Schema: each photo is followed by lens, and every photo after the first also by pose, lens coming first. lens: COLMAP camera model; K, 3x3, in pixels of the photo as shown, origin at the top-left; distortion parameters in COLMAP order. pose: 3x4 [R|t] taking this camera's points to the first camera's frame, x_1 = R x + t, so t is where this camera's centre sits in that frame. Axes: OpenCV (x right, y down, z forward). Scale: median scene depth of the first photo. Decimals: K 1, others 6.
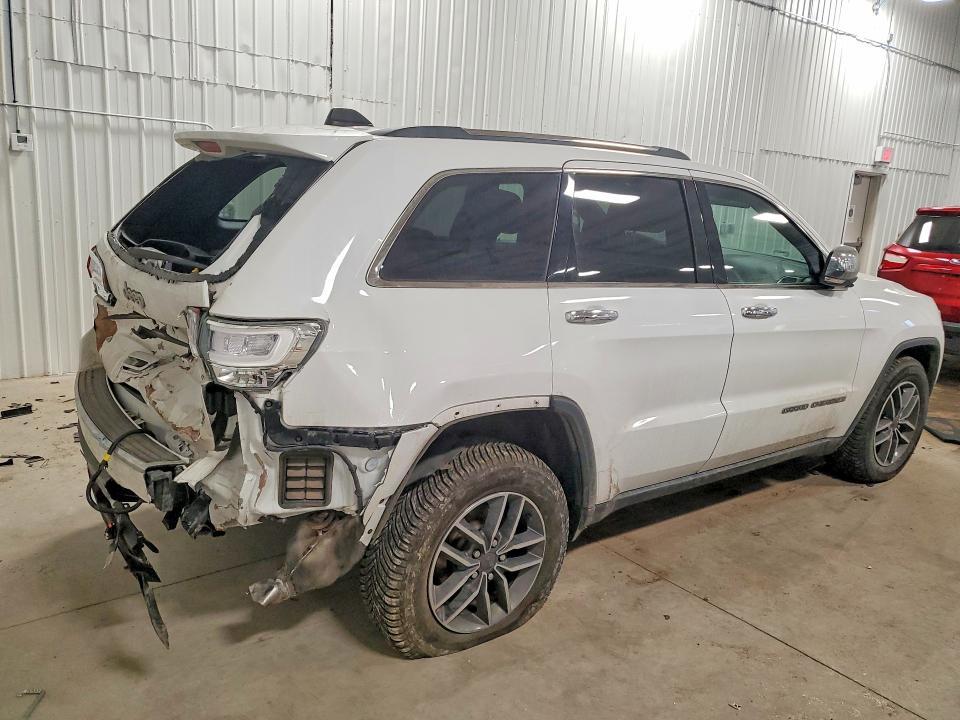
lens RADIAL K [[755.8, 0, 476.9], [0, 755.8, 360.0], [0, 0, 1]] dist [-0.045911, 0.111868]
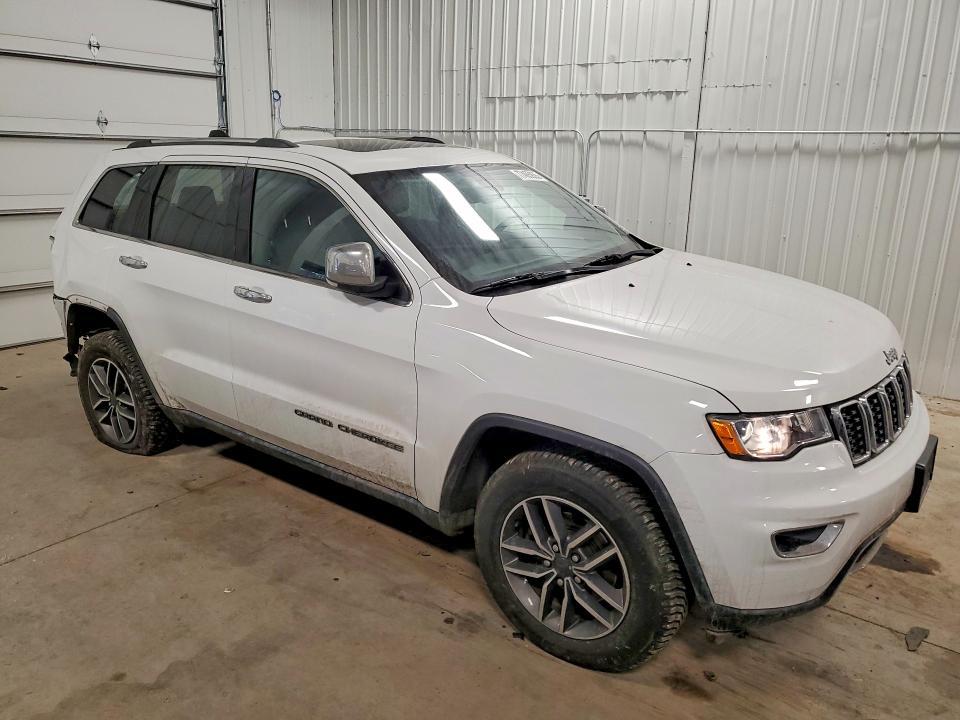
lens RADIAL K [[755.8, 0, 476.9], [0, 755.8, 360.0], [0, 0, 1]] dist [-0.045911, 0.111868]
pose [[0.263677, 0.207144, -0.942107, 1.258619], [-0.212623, 0.965129, 0.152697, -0.174443], [0.940886, 0.160051, 0.298526, 0.875766]]
